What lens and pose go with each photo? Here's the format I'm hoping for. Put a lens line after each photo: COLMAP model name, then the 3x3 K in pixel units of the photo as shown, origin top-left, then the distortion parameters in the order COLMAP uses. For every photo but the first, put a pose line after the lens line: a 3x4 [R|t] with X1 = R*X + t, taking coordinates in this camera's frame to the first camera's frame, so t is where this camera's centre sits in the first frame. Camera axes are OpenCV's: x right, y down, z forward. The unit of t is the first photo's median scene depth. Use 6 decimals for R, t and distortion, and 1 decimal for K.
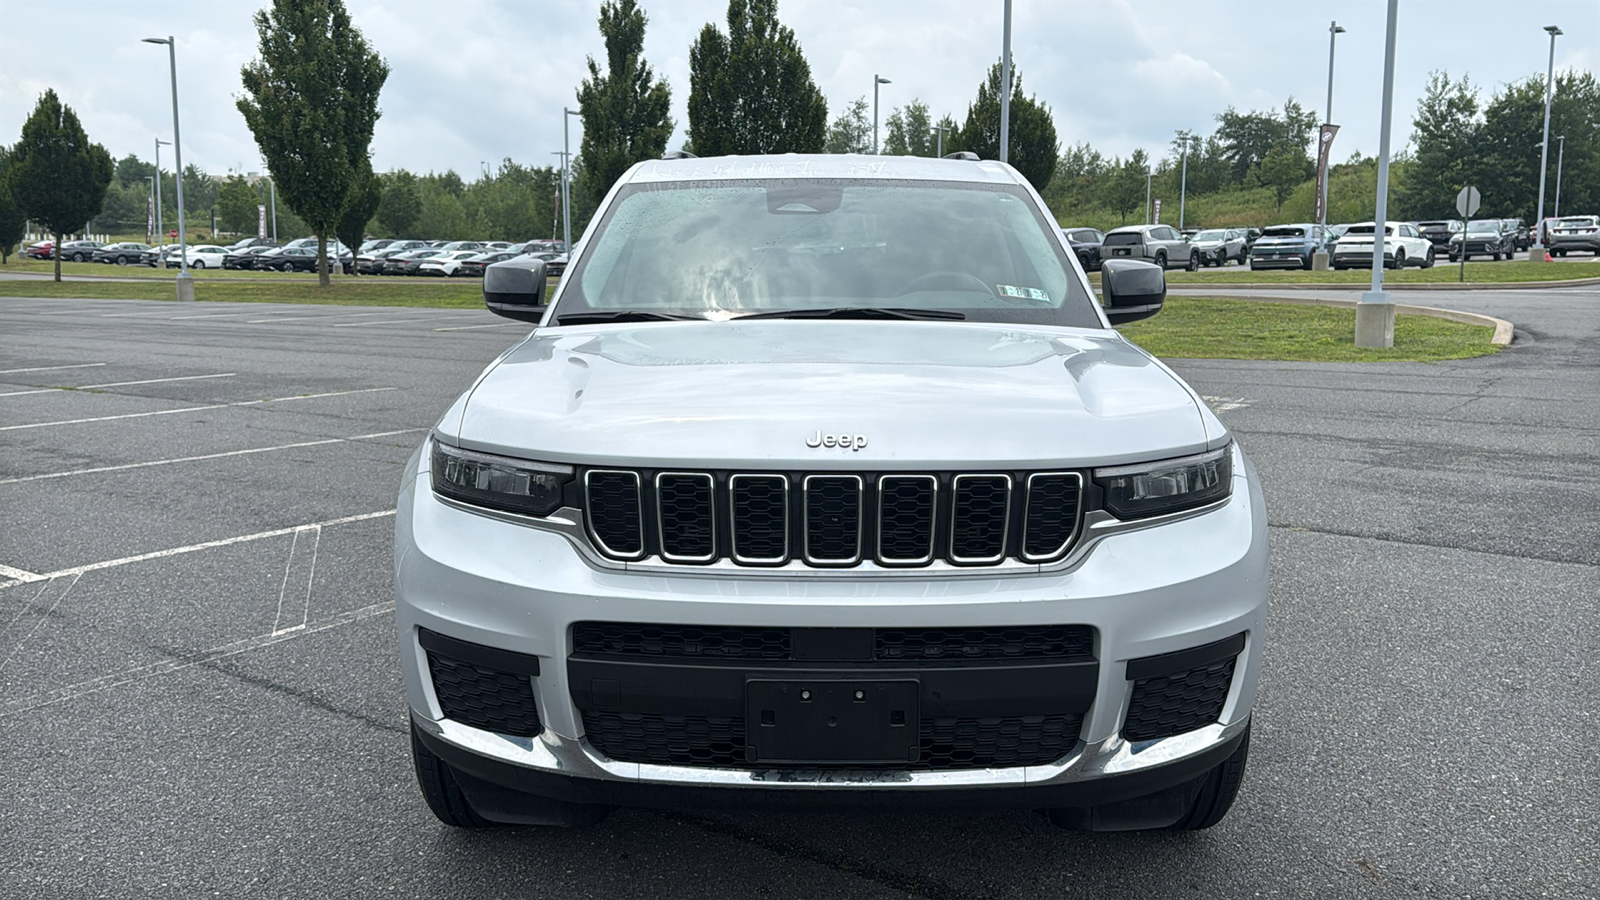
lens RADIAL K [[1352.6, 0, 804.1], [0, 1352.6, 422.0], [0, 0, 1]] dist [0.027246, -0.003485]
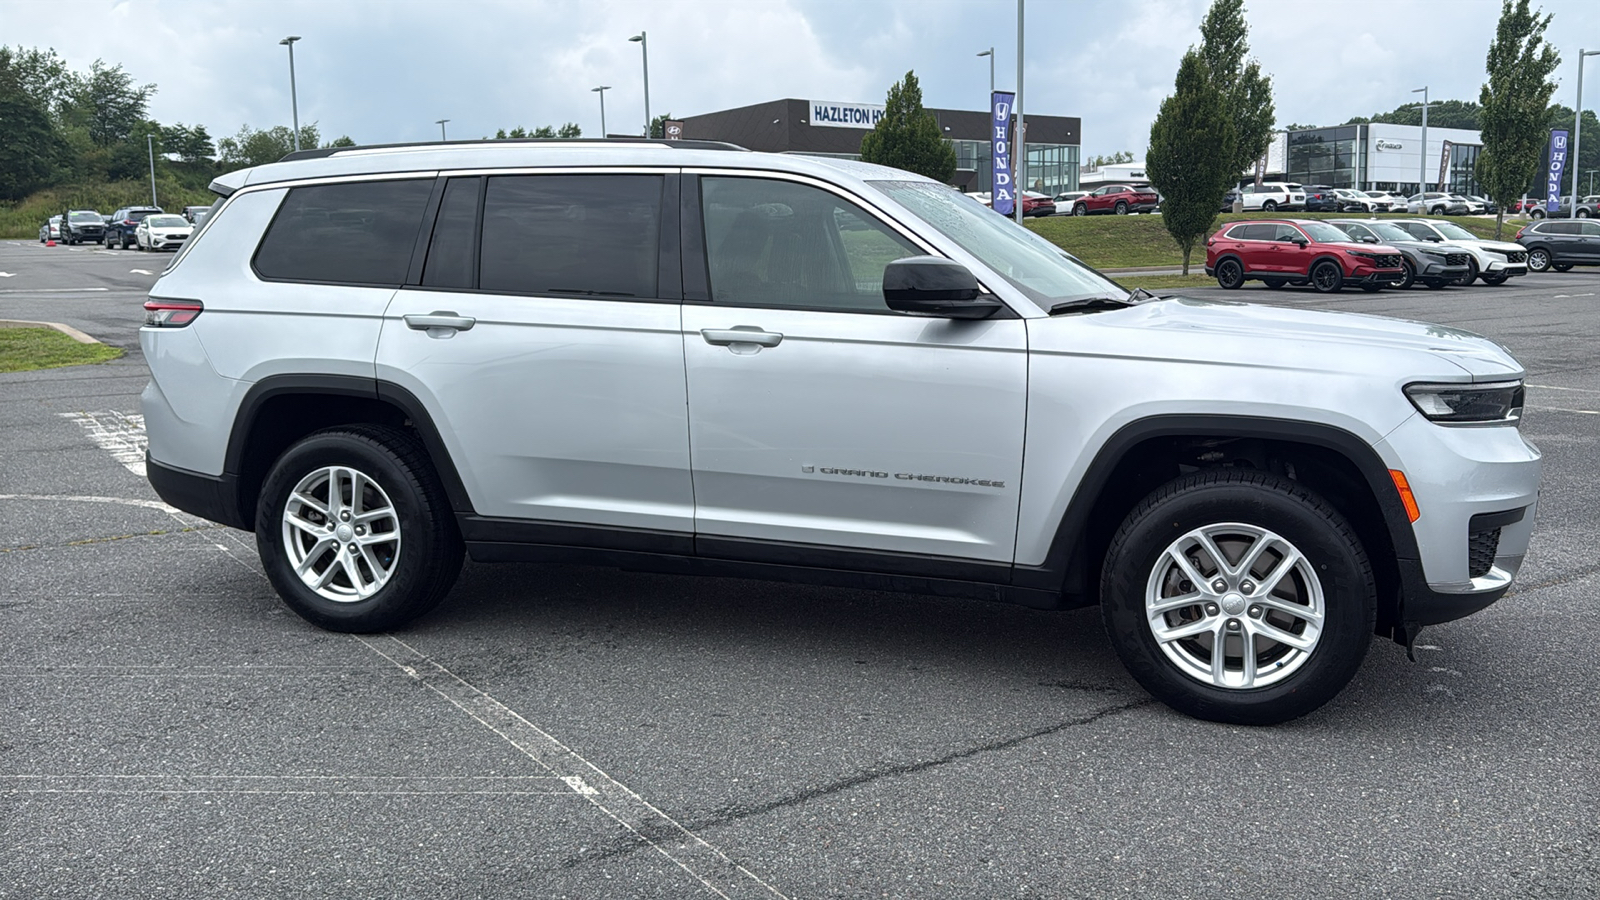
lens RADIAL K [[1337.7, 0, 804.3], [0, 1337.7, 444.8], [0, 0, 1]] dist [0.146837, -0.243056]
pose [[0.321108, -0.136661, 0.937130, -0.093781], [0.122070, 0.987252, 0.102143, -0.007557], [-0.939143, 0.081596, 0.333696, 0.061547]]
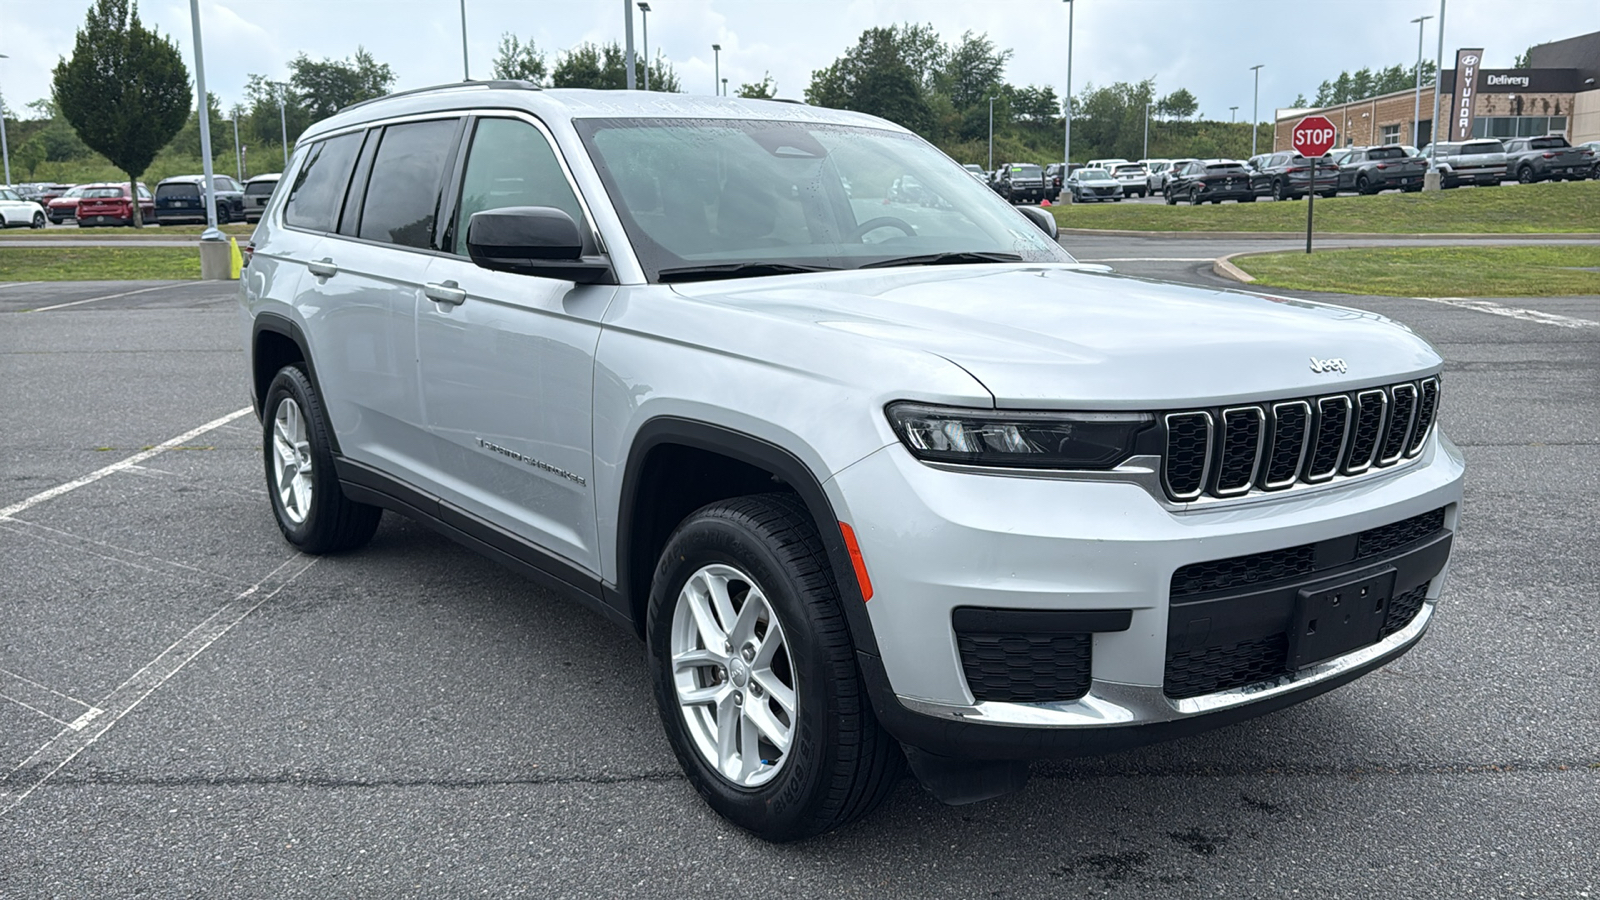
lens RADIAL K [[1336.6, 0, 795.2], [0, 1336.6, 451.7], [0, 0, 1]] dist [0.104711, -0.168663]
pose [[0.800329, -0.110355, 0.589318, -0.046935], [0.076922, 0.993691, 0.081614, -0.001882], [-0.594607, -0.019987, 0.803768, 0.018174]]
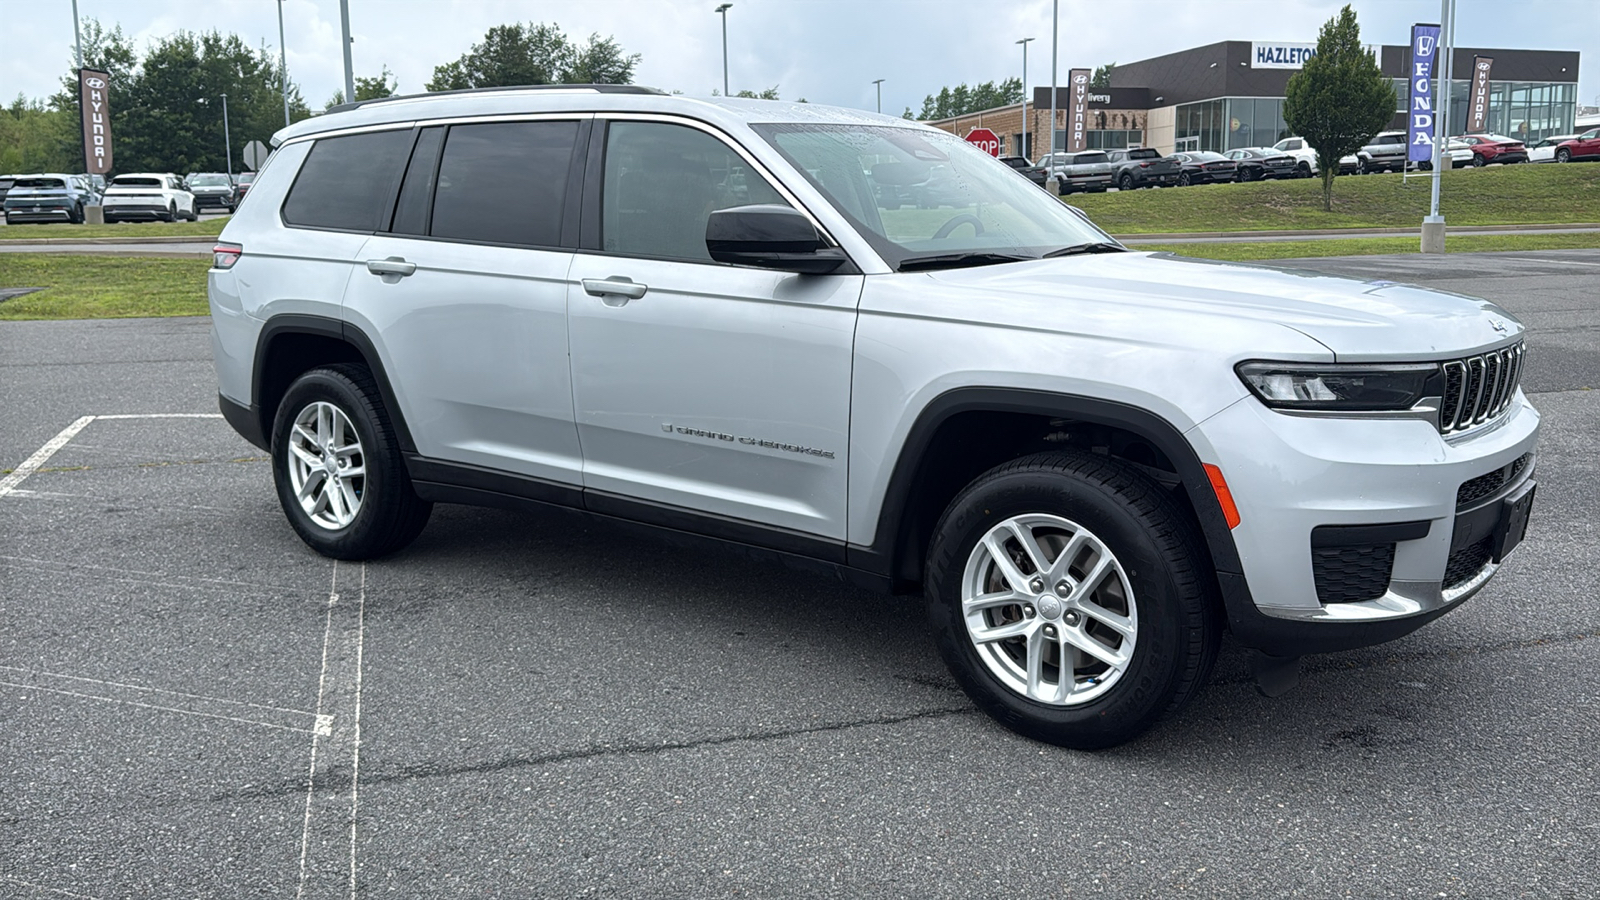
lens RADIAL K [[1329.1, 0, 809.1], [0, 1329.1, 437.6], [0, 0, 1]] dist [0.144316, -0.245160]
pose [[0.602637, -0.137345, 0.786108, -0.073471], [0.101804, 0.990261, 0.094970, -0.003669], [-0.791495, 0.022796, 0.610750, 0.034393]]
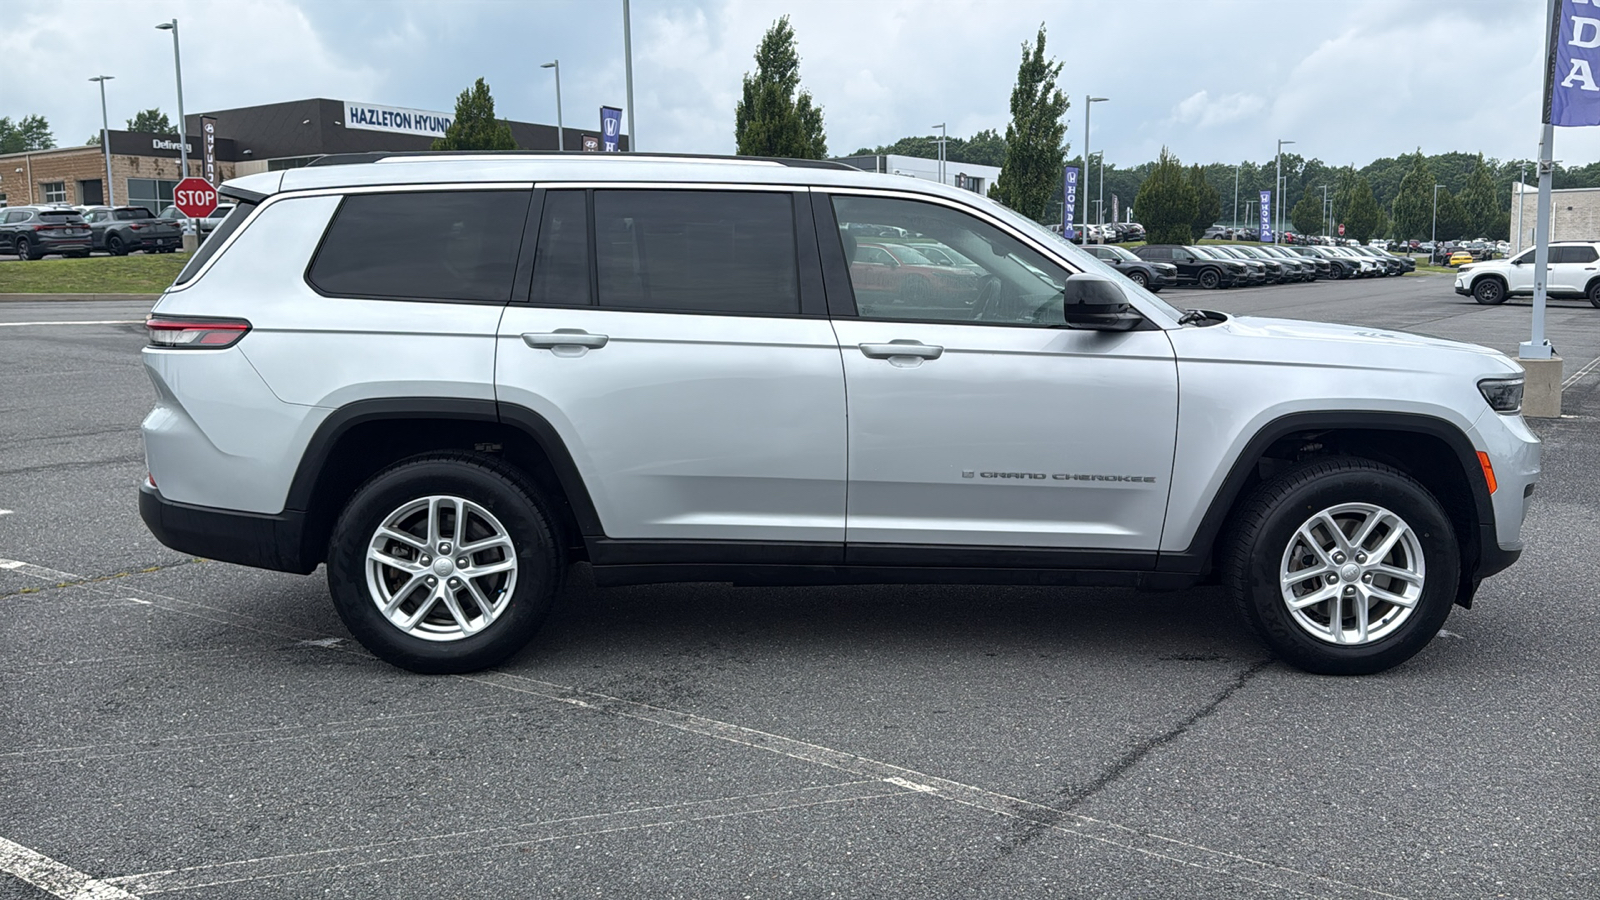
lens RADIAL K [[1353.4, 0, 806.7], [0, 1353.4, 447.2], [0, 0, 1]] dist [0.157406, -0.279512]
pose [[-0.015671, -0.131770, 0.991156, -0.103816], [0.120514, 0.983803, 0.132698, -0.012359], [-0.992588, 0.121528, 0.000463, 0.099135]]
